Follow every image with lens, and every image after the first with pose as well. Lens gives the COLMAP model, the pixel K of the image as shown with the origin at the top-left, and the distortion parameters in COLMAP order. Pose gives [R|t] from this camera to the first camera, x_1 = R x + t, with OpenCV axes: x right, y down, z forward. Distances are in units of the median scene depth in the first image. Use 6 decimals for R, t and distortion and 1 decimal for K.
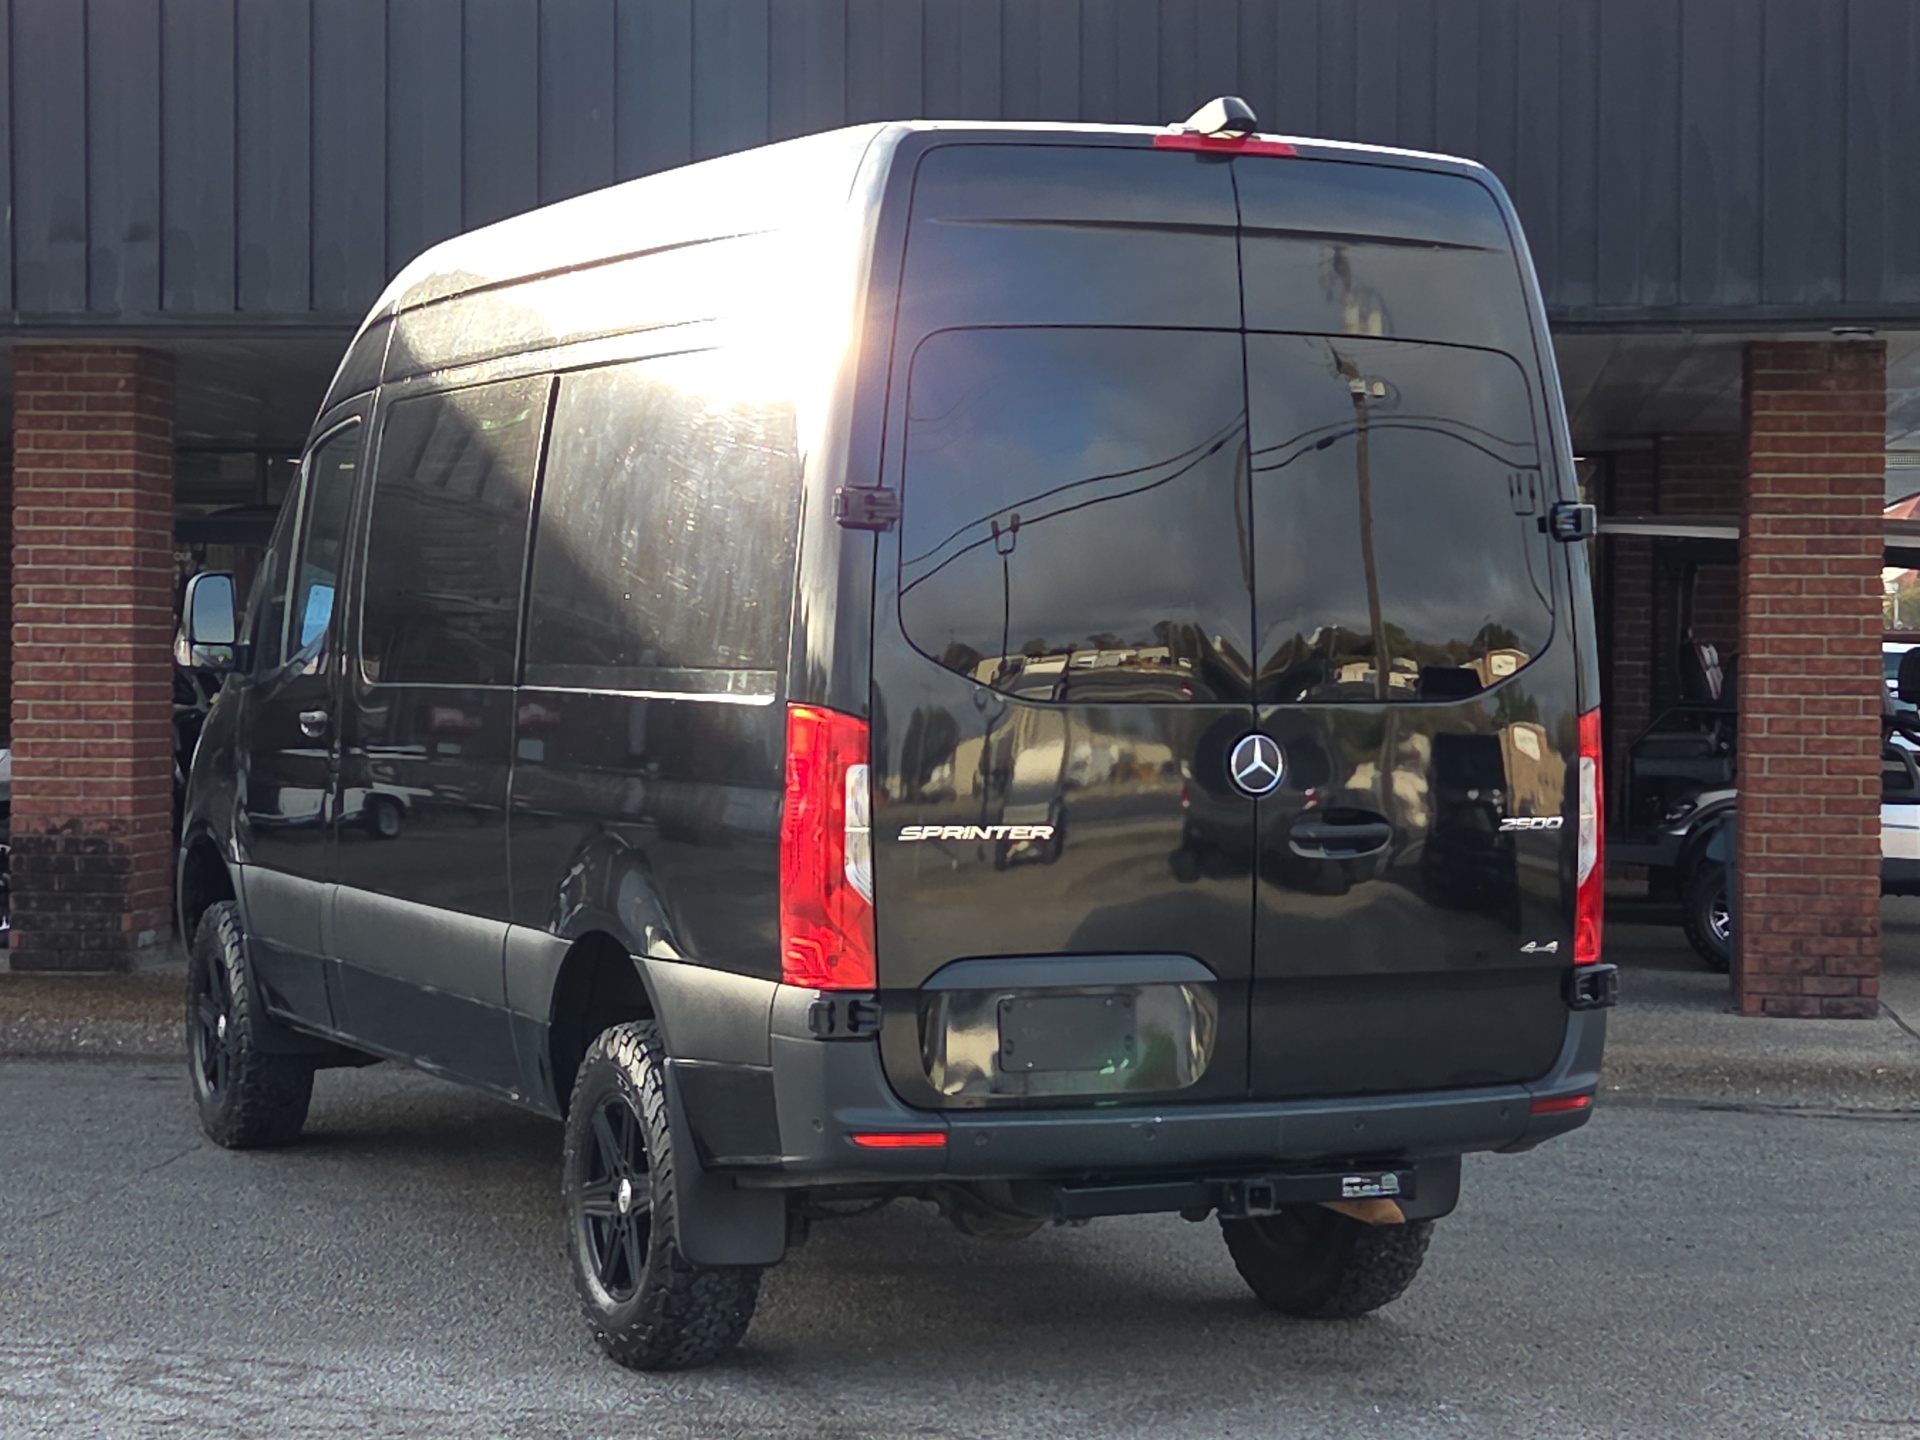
lens RADIAL K [[3832.9, 0, 958.3], [0, 3832.9, 728.7], [0, 0, 1]] dist [0.147019, 0.000000]
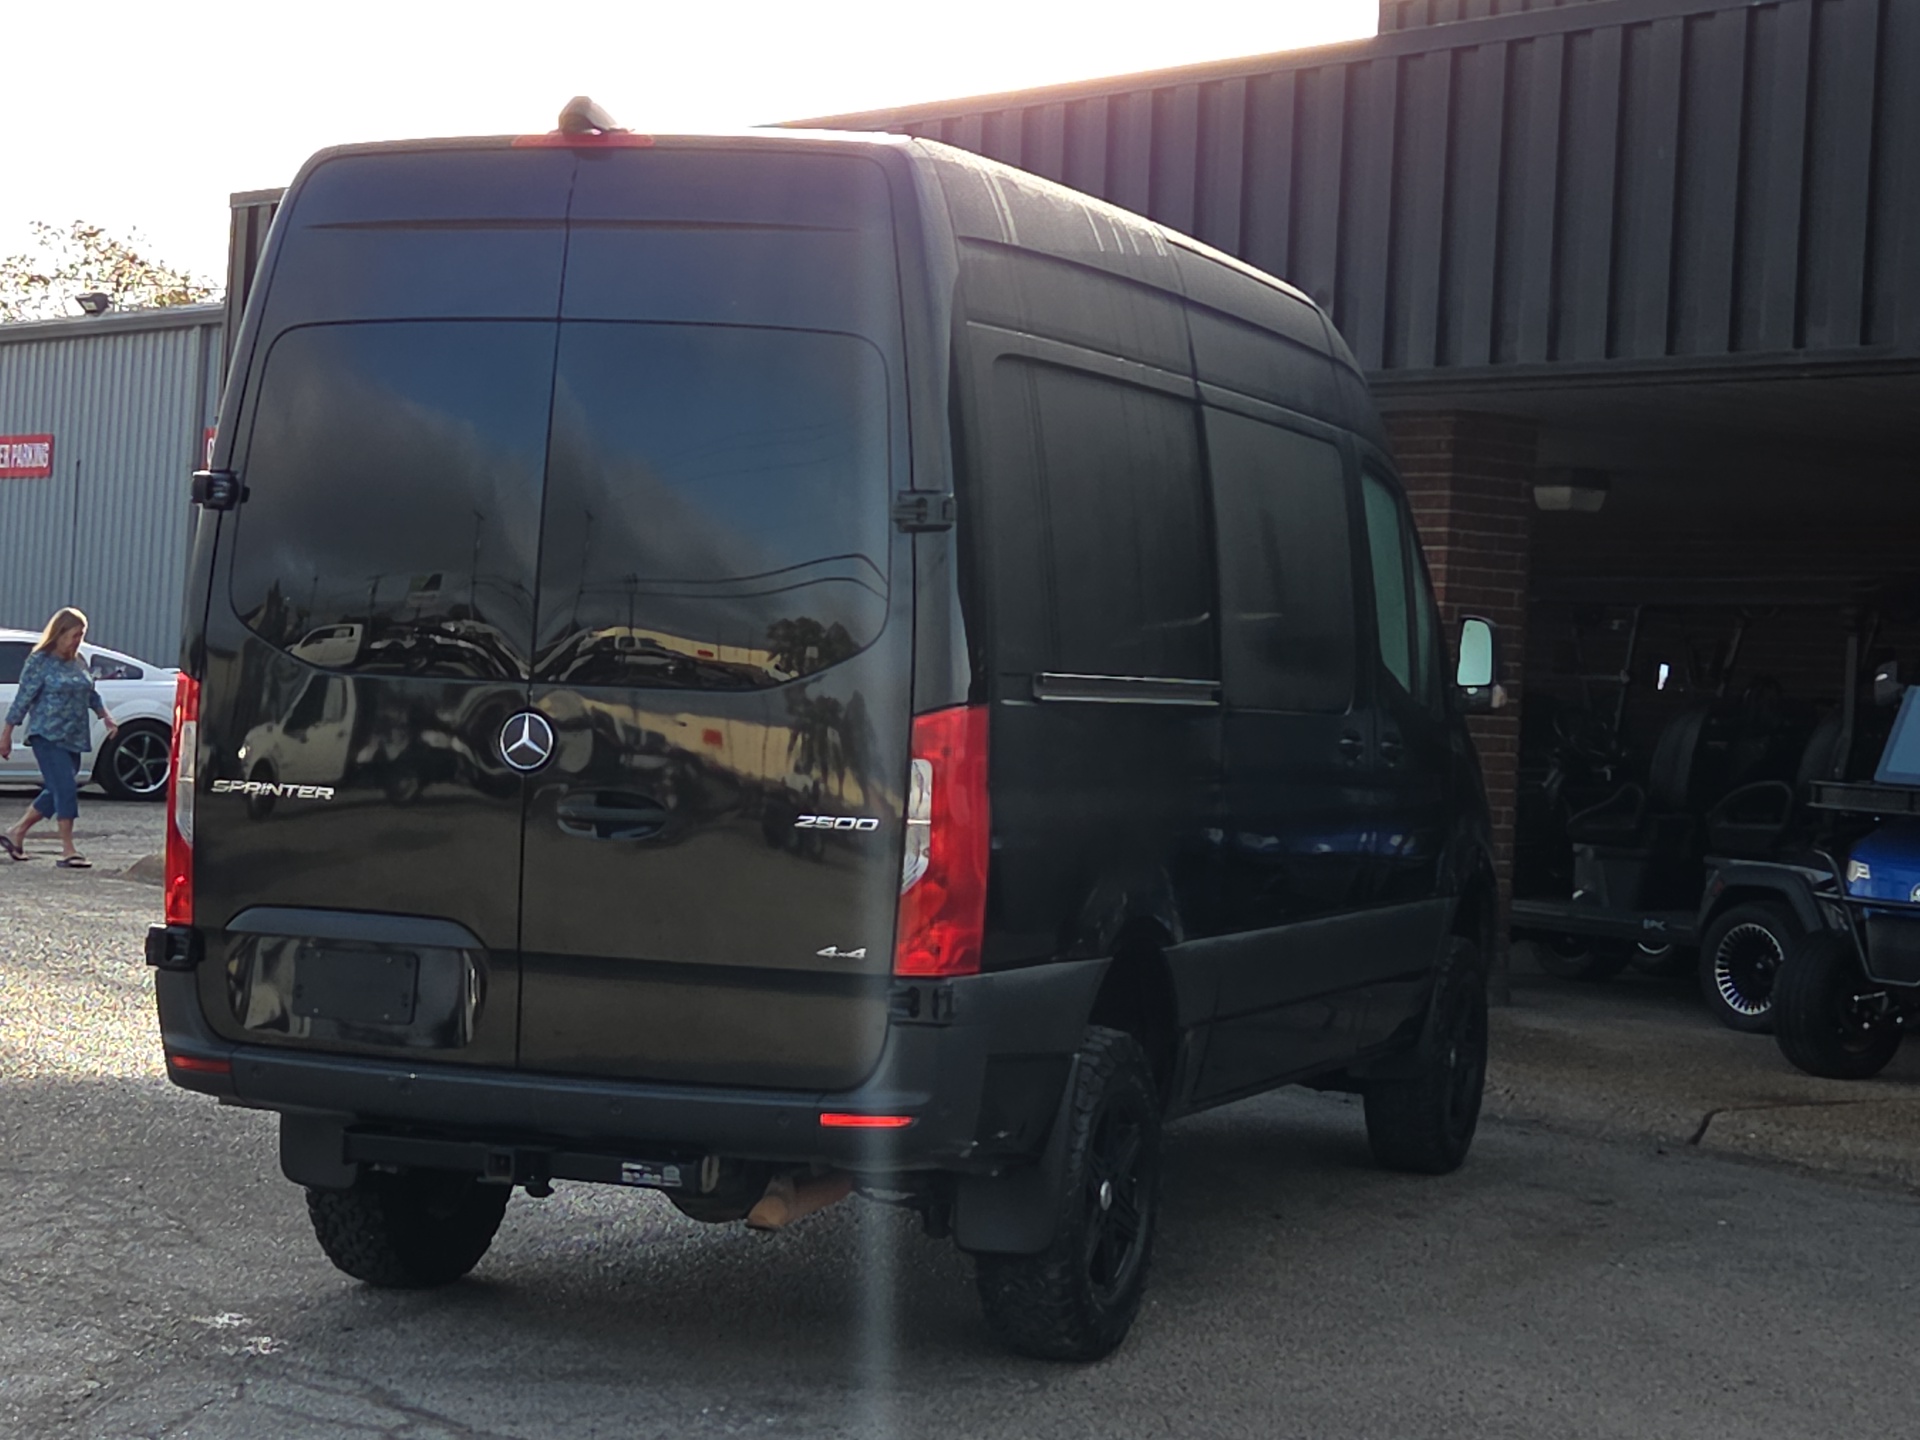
lens RADIAL K [[3832.9, 0, 964.9], [0, 3832.9, 714.3], [0, 0, 1]] dist [0.147019, 0.000000]
pose [[0.705478, 0.032856, -0.707970, 0.881013], [-0.058694, 0.998202, -0.012162, 0.007565], [0.706298, 0.050134, 0.706138, 0.357638]]
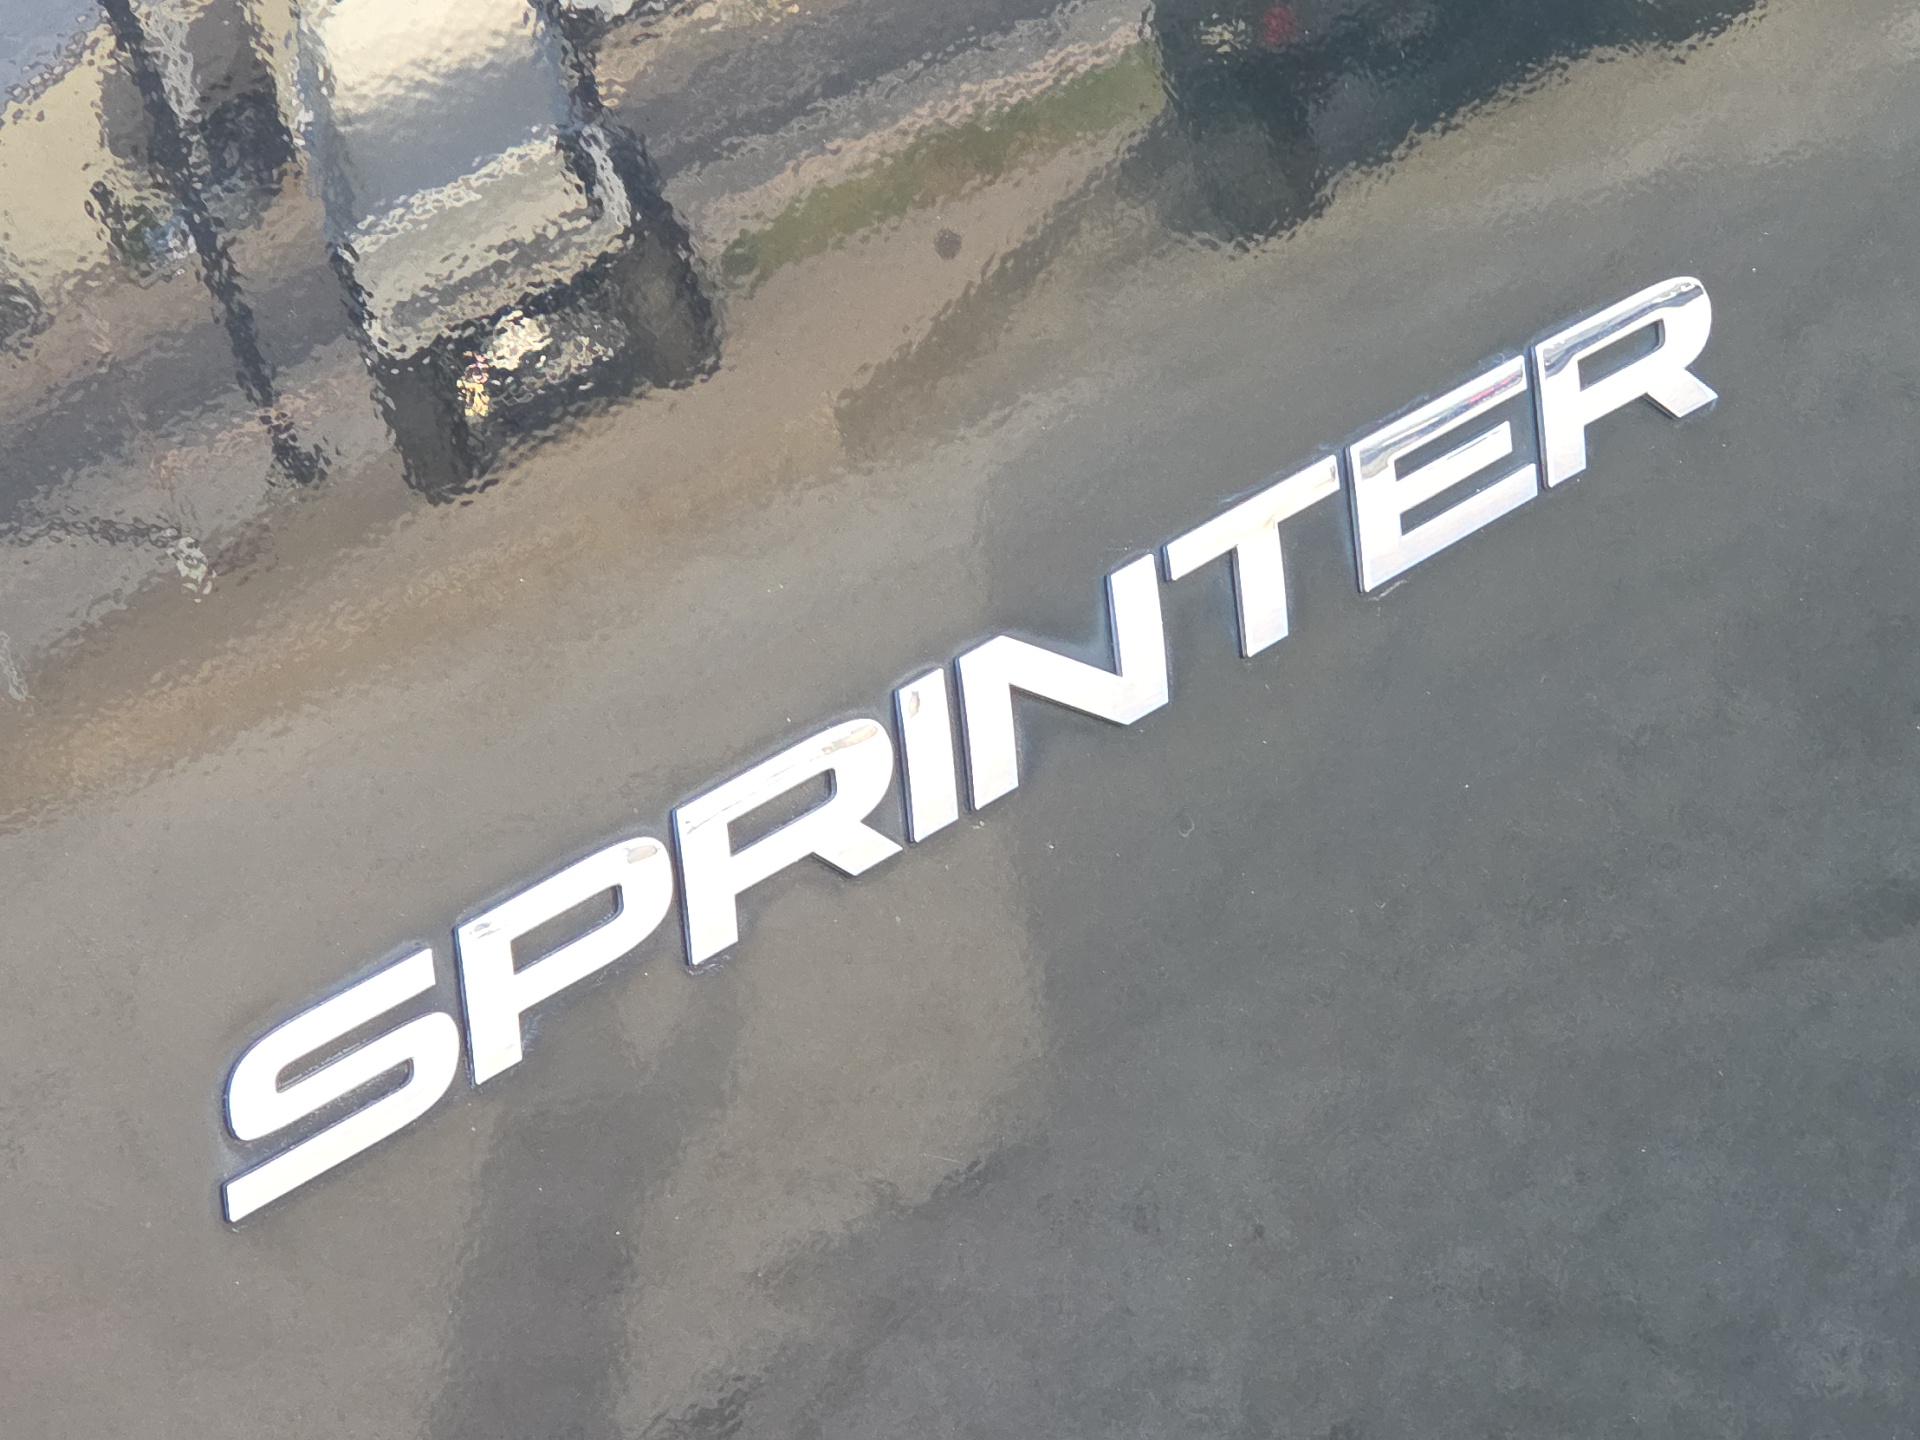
lens RADIAL K [[5027.3, 0, 960.3], [0, 5027.3, 720.2], [0, 0, 1]] dist [0.096574, 0.000000]
pose [[0.894641, -0.418858, 0.155485, -0.013072], [0.389756, 0.901792, 0.186713, 0.006535], [-0.218421, -0.106440, 0.970032, 0.865415]]
